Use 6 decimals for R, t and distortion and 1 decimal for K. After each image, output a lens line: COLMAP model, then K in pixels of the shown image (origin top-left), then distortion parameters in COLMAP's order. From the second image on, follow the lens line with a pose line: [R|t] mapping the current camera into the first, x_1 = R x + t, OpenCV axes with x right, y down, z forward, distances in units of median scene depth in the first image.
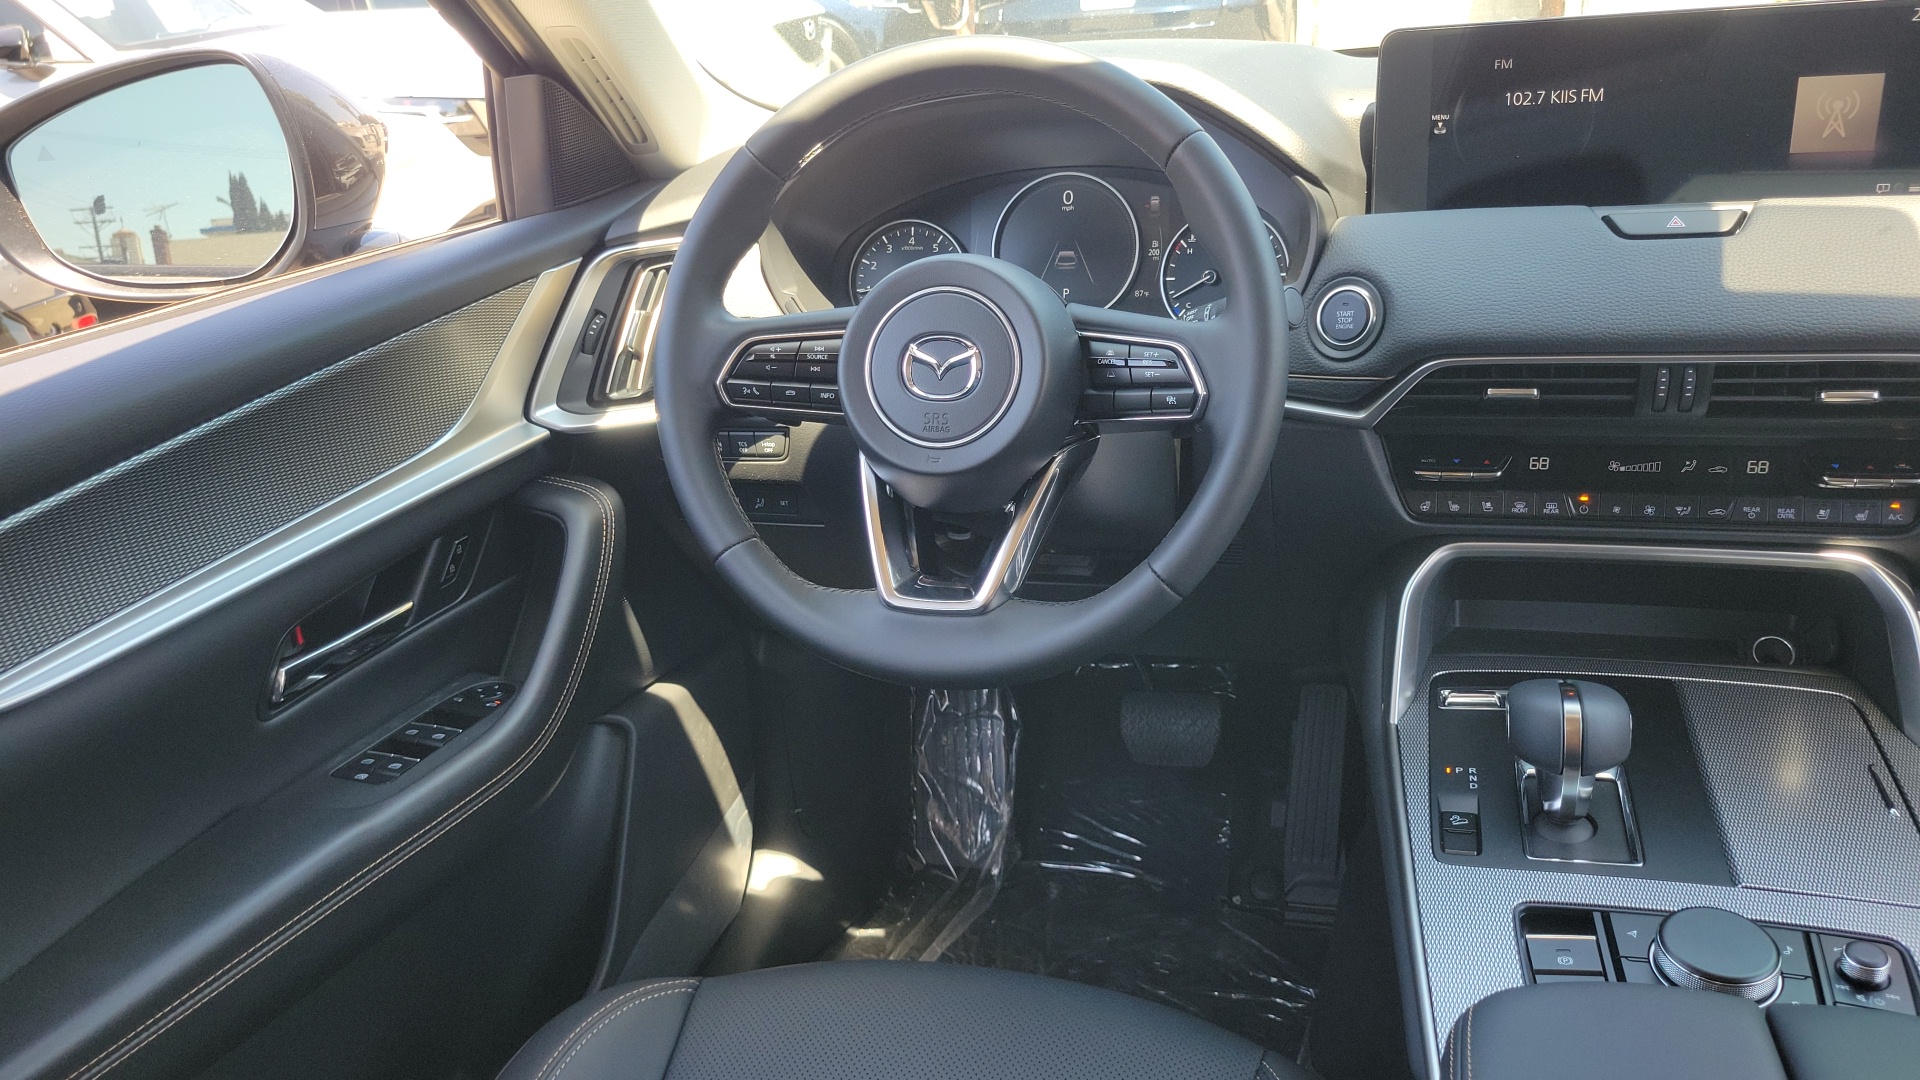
lens RADIAL K [[1456.1, 0, 965.4], [0, 1456.1, 535.9], [0, 0, 1]] dist [0.025754, -0.004130]
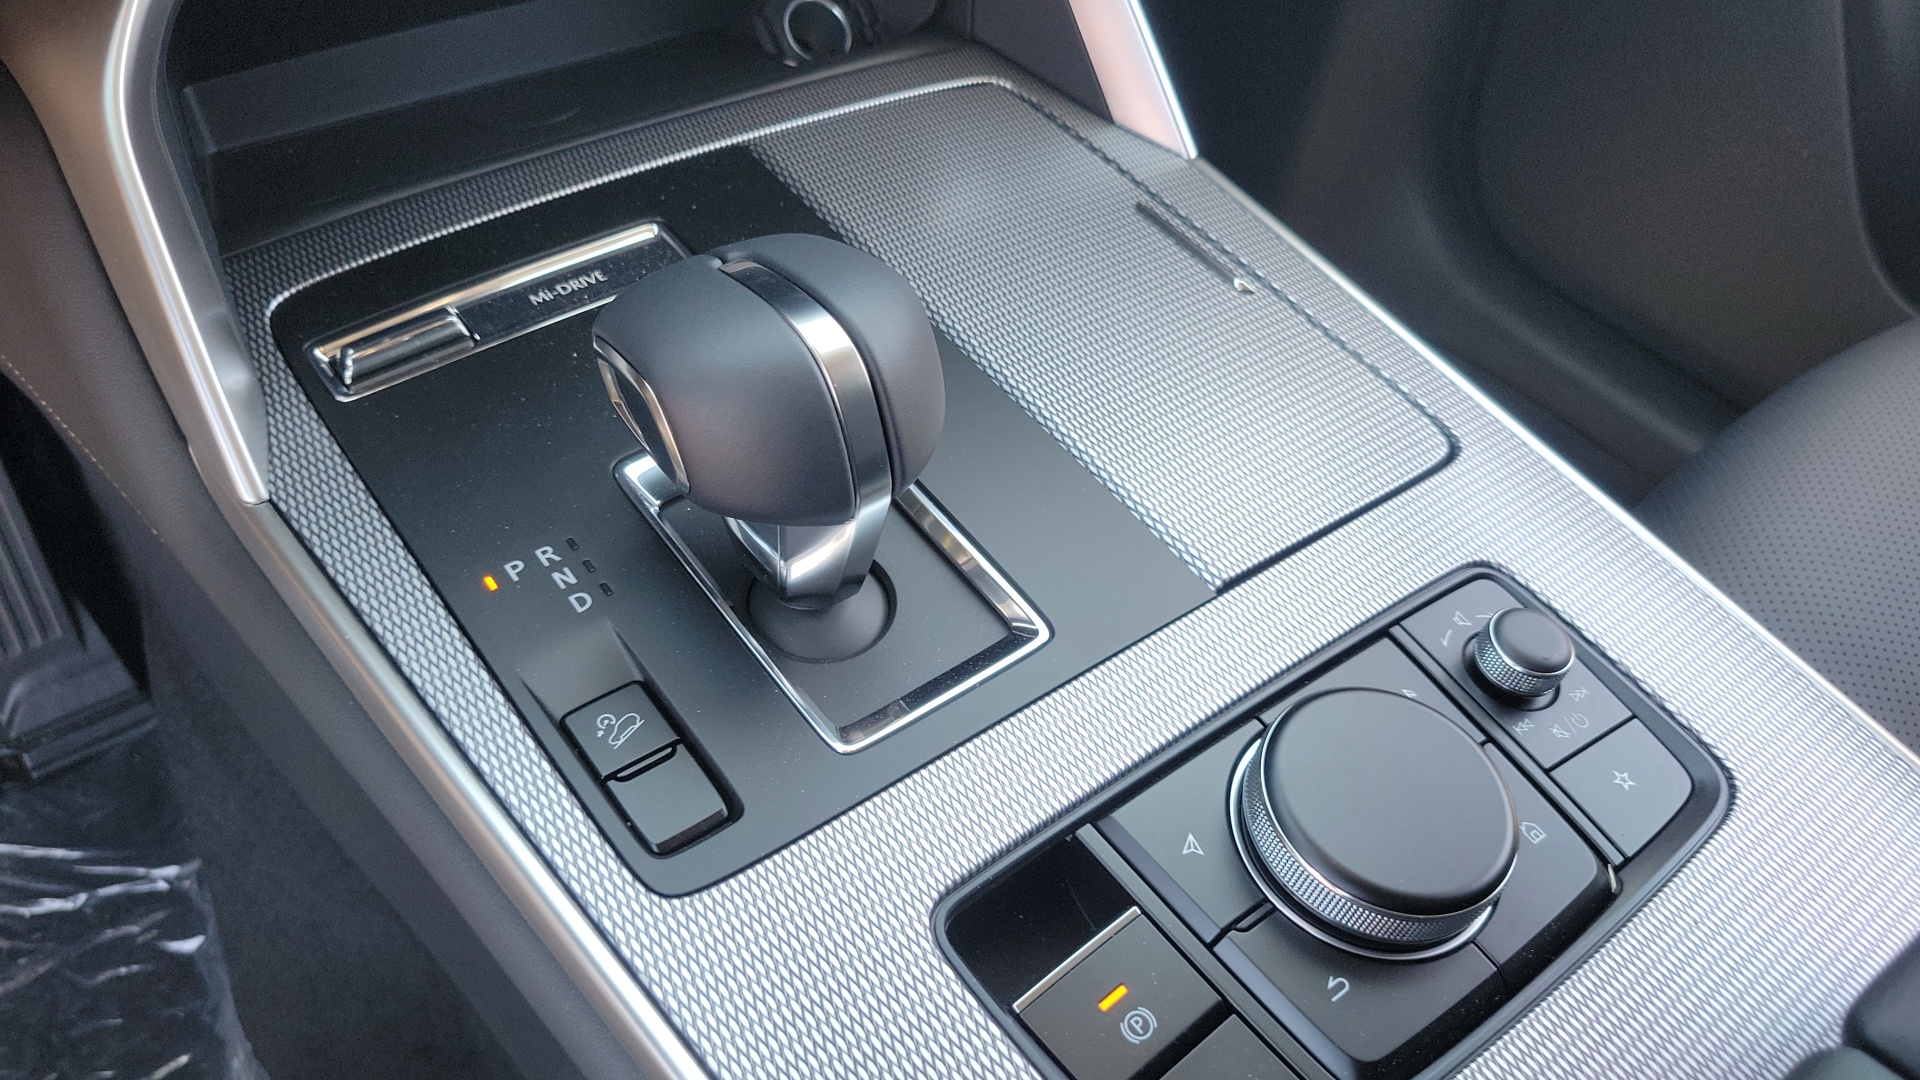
lens RADIAL K [[1472.8, 0, 960.0], [0, 1472.8, 540.0], [0, 0, 1]] dist [-0.011612, -0.005705]
pose [[0.576646, -0.478167, 0.662447, 0.152949], [0.170658, 0.863446, 0.474697, -0.004116], [-0.798971, -0.160681, 0.579506, 0.666798]]
